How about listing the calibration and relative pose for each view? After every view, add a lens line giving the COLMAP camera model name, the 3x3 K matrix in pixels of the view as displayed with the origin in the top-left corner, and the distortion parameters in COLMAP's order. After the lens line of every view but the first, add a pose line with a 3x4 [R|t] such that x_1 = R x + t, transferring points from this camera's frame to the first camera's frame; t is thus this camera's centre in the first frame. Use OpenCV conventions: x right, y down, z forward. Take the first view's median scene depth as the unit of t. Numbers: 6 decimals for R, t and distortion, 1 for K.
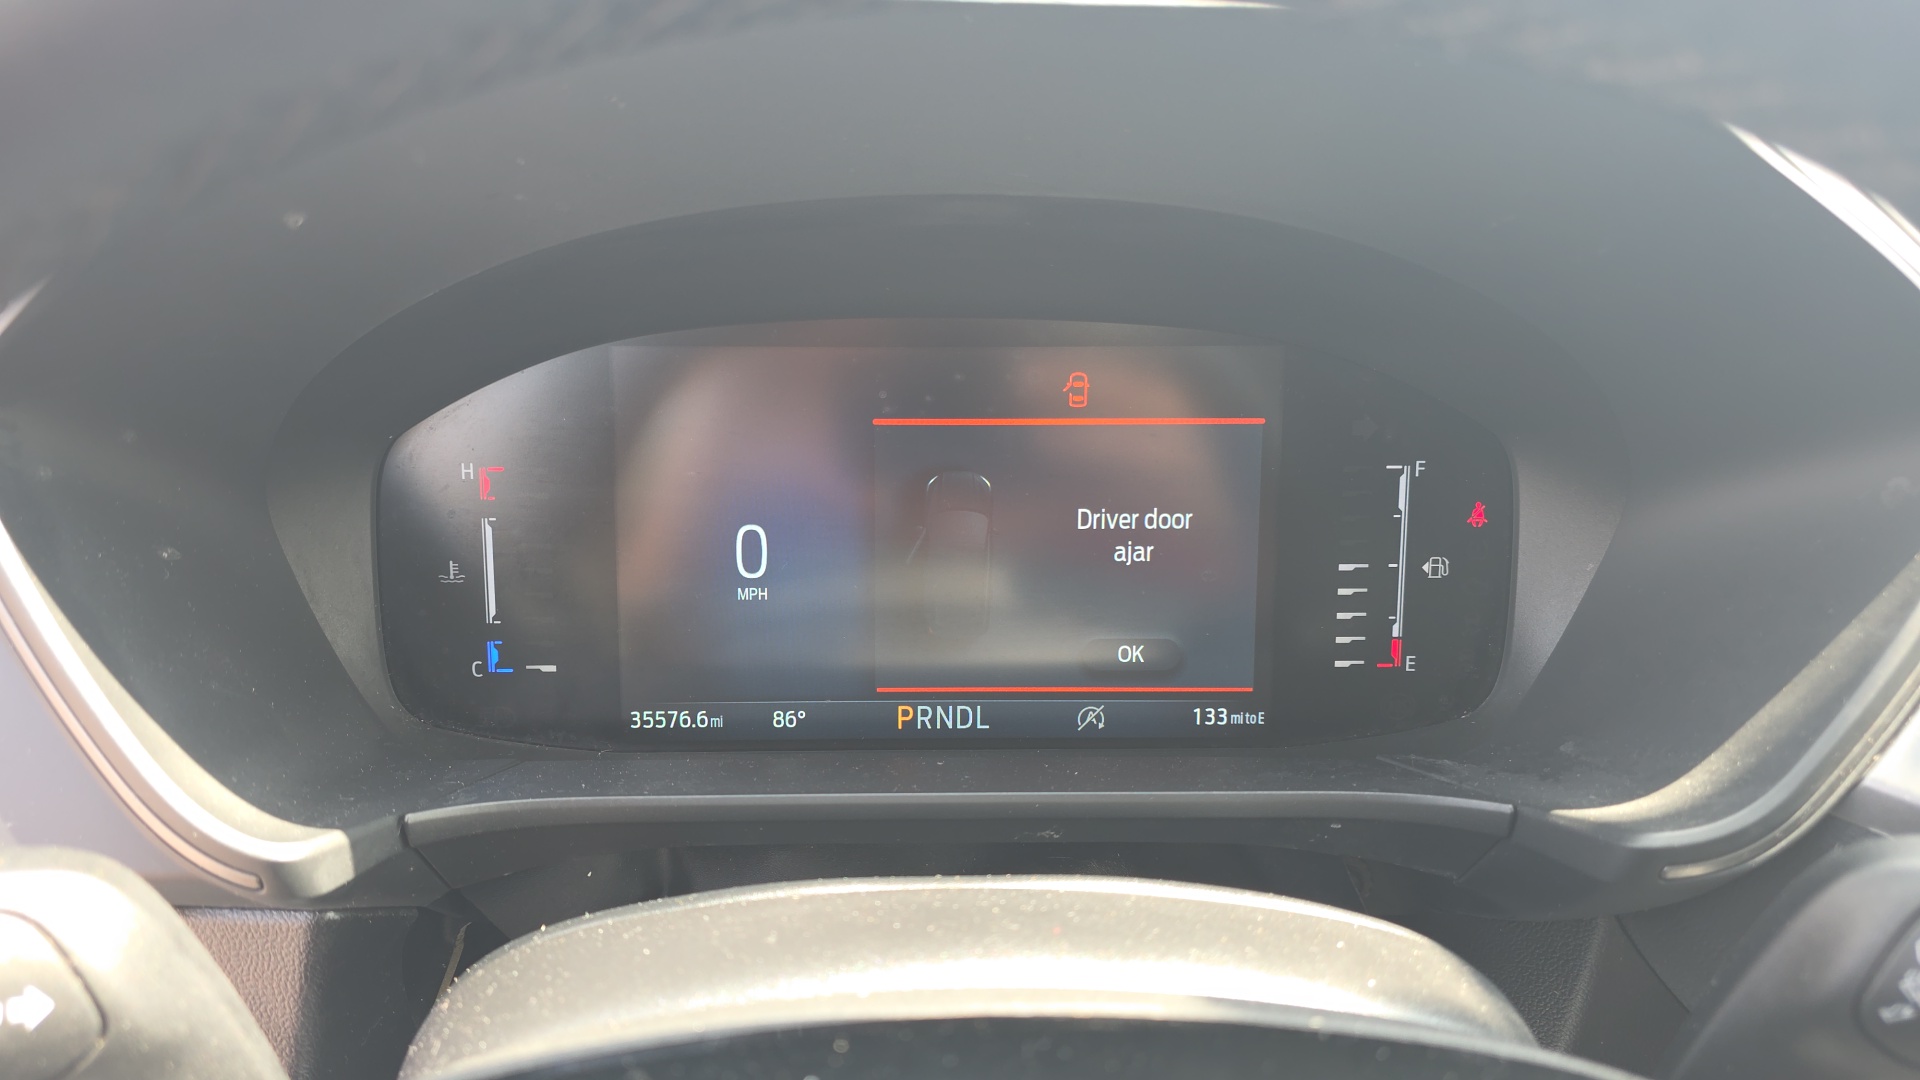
lens RADIAL K [[1337.4, 0, 930.5], [0, 1337.4, 548.0], [0, 0, 1]] dist [0.080243, -0.100395]
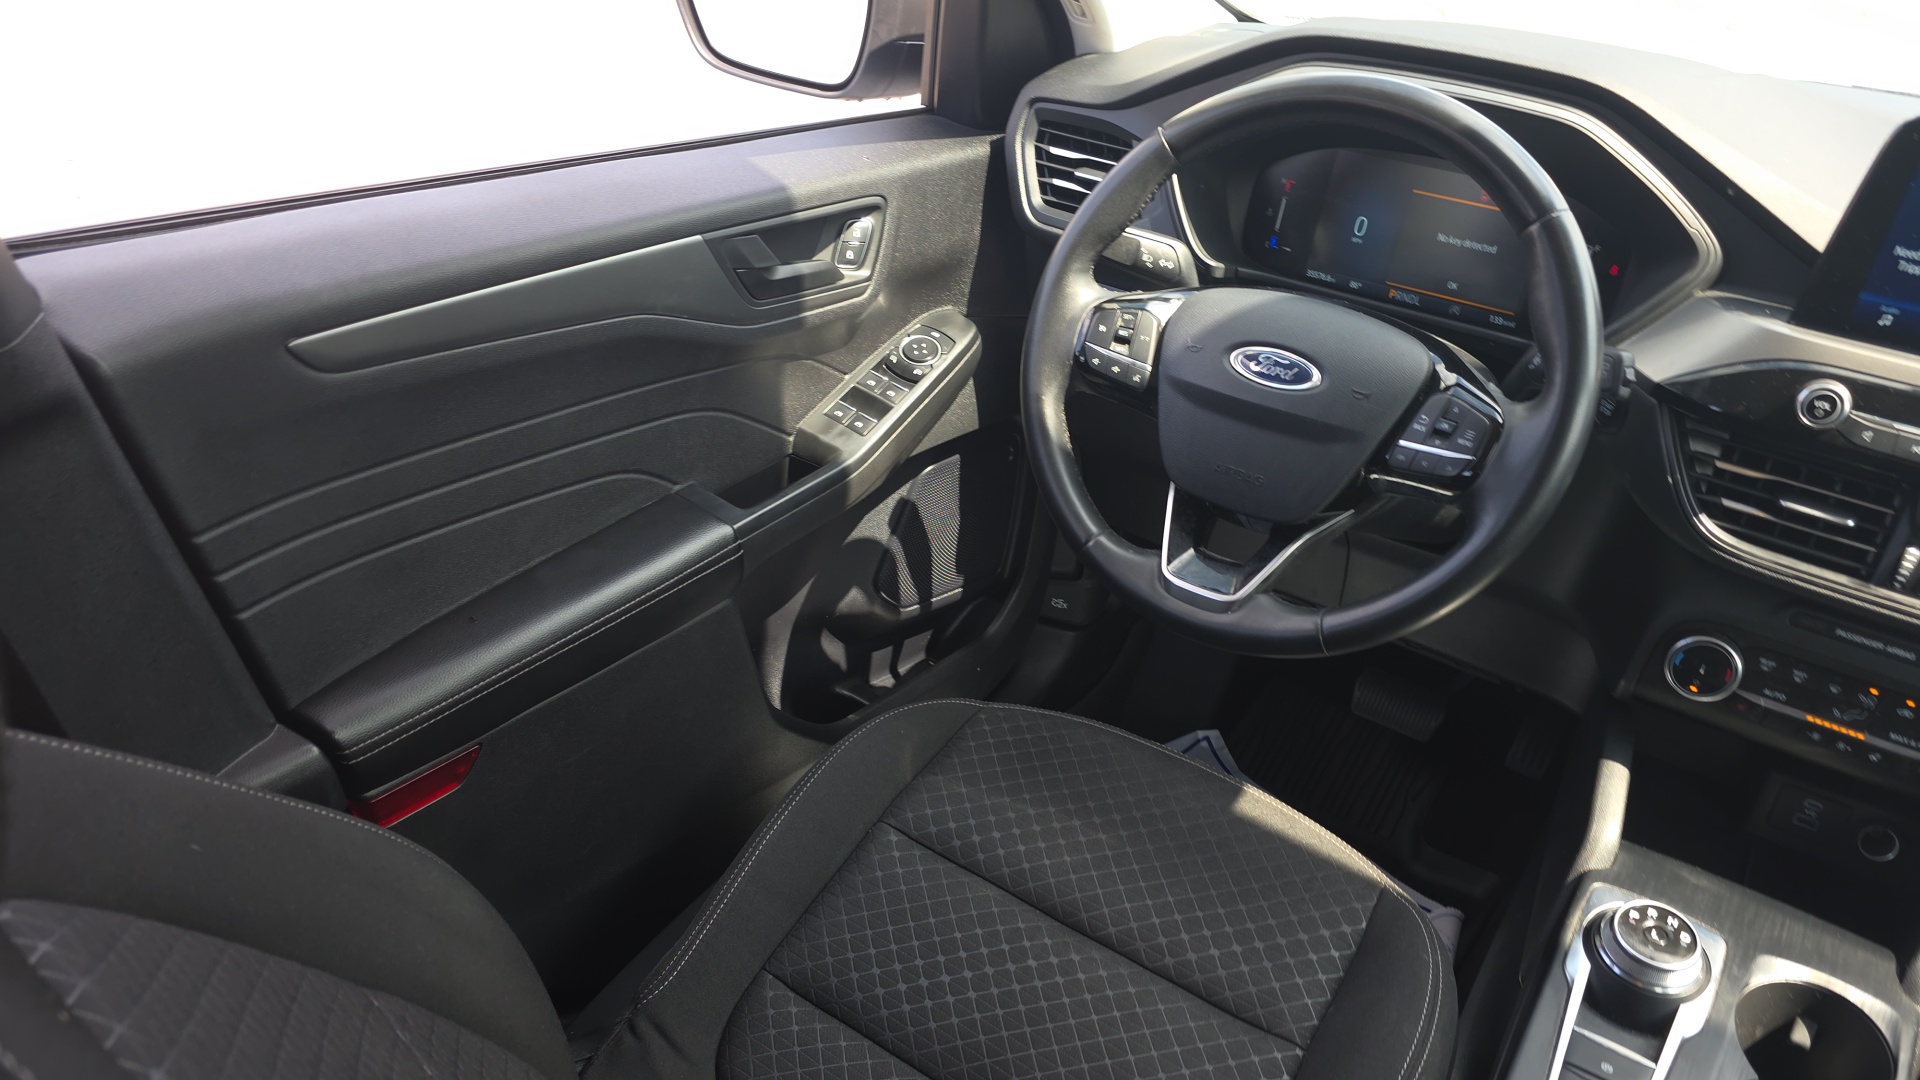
lens RADIAL K [[1304.0, 0, 961.9], [0, 1304.0, 582.3], [0, 0, 1]] dist [0.058785, -0.055257]
pose [[0.805579, 0.353624, -0.475387, 0.846675], [-0.237480, 0.927800, 0.287732, 0.109379], [0.542813, -0.118896, 0.831395, -2.088383]]
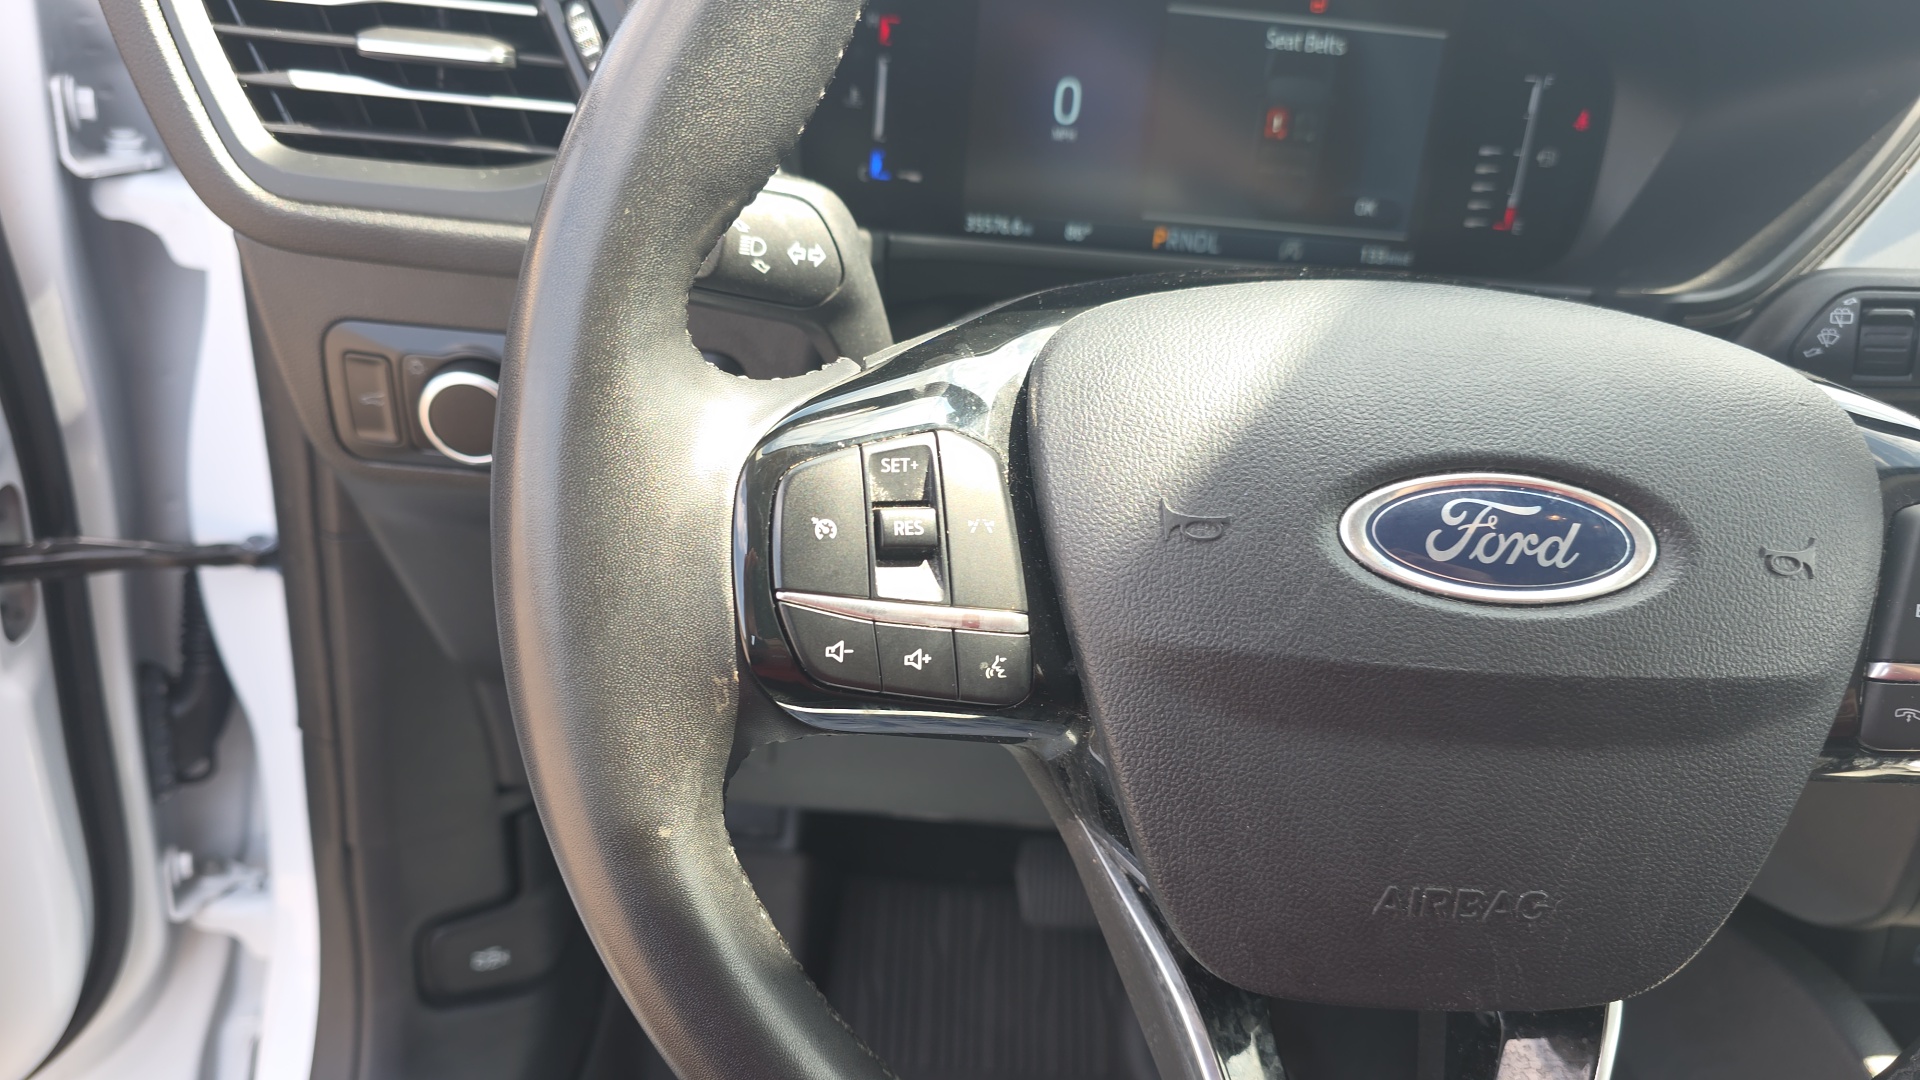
lens RADIAL K [[1356.5, 0, 960.0], [0, 1356.5, 540.0], [0, 0, 1]] dist [0.002741, -0.006065]
pose [[0.996200, 0.069490, 0.052507, -0.284429], [-0.078270, 0.978711, 0.189733, 0.185497], [-0.038205, -0.193122, 0.980431, -0.446173]]
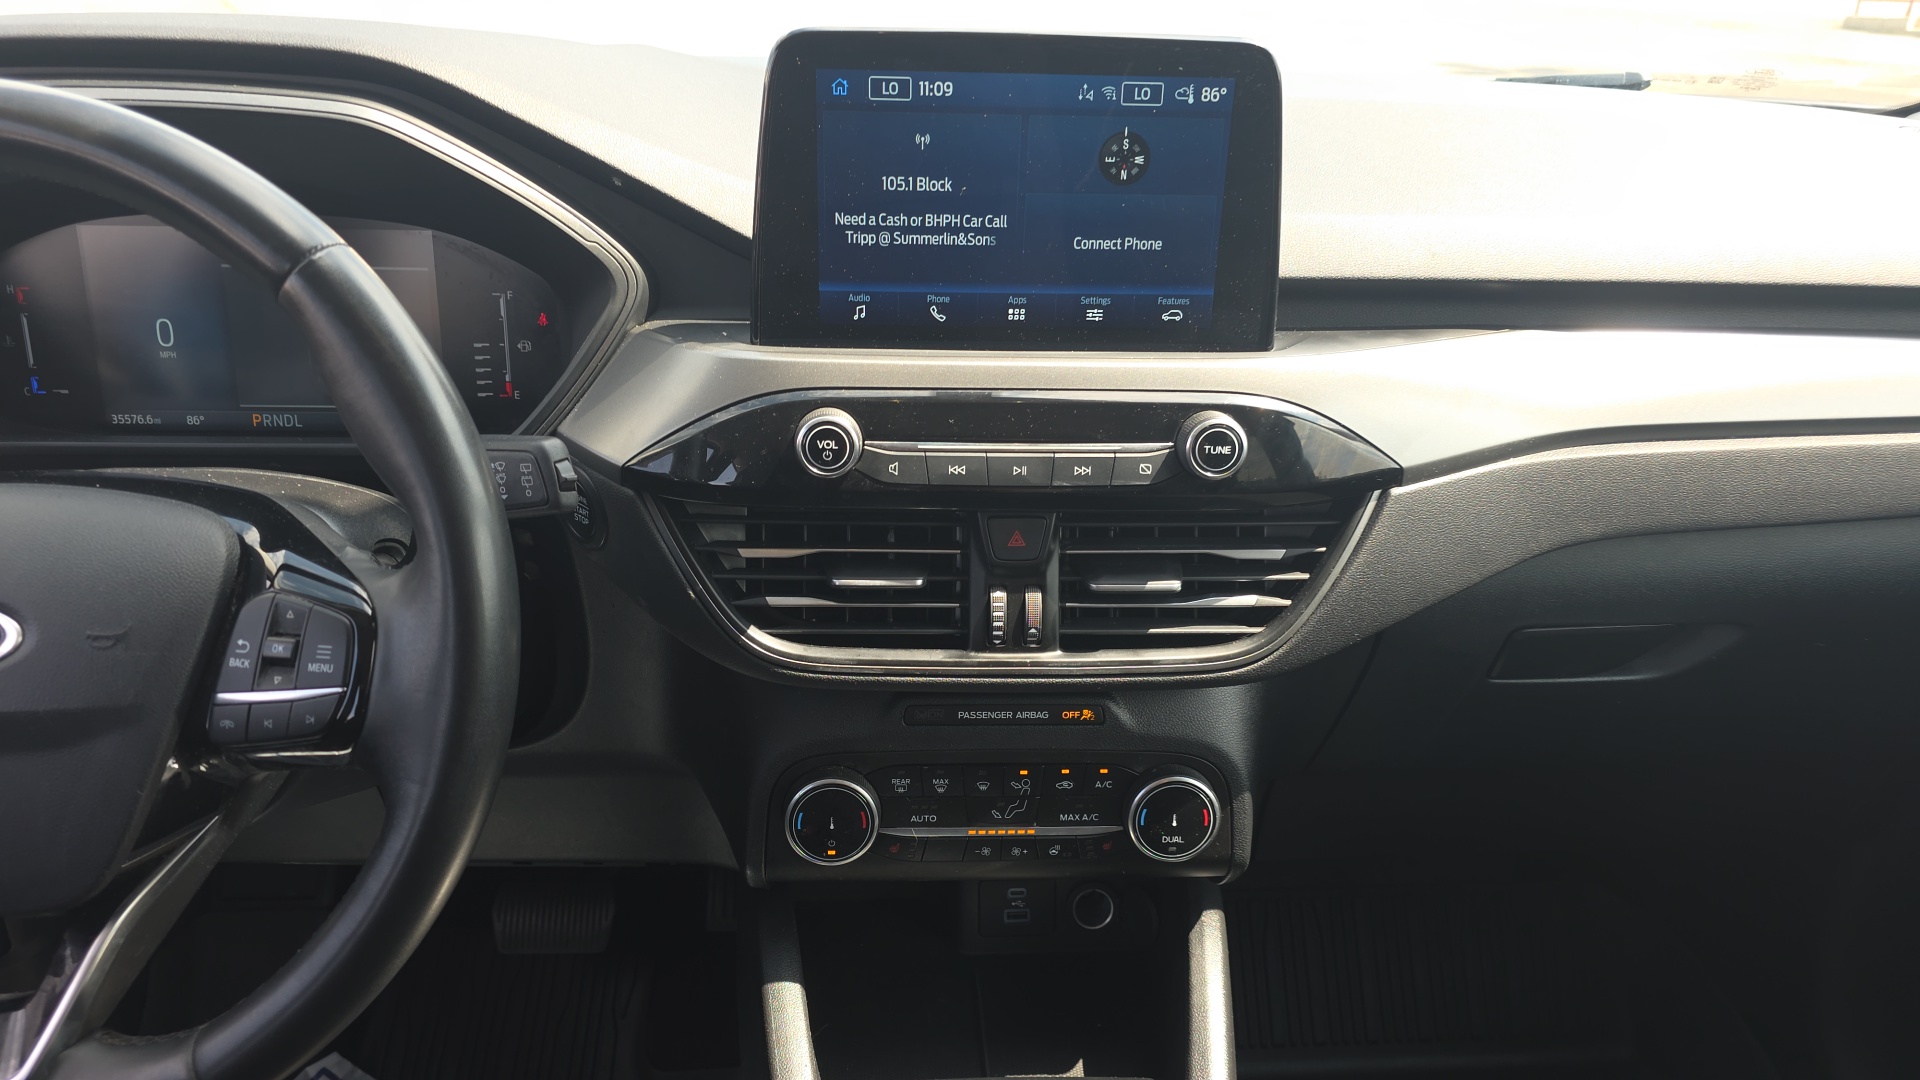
lens RADIAL K [[1316.7, 0, 942.2], [0, 1316.7, 534.8], [0, 0, 1]] dist [0.087645, -0.101107]
pose [[0.999631, 0.006055, 0.026467, 0.943562], [-0.009313, 0.992144, 0.124757, 0.040770], [-0.025504, -0.124957, 0.991834, -0.995829]]
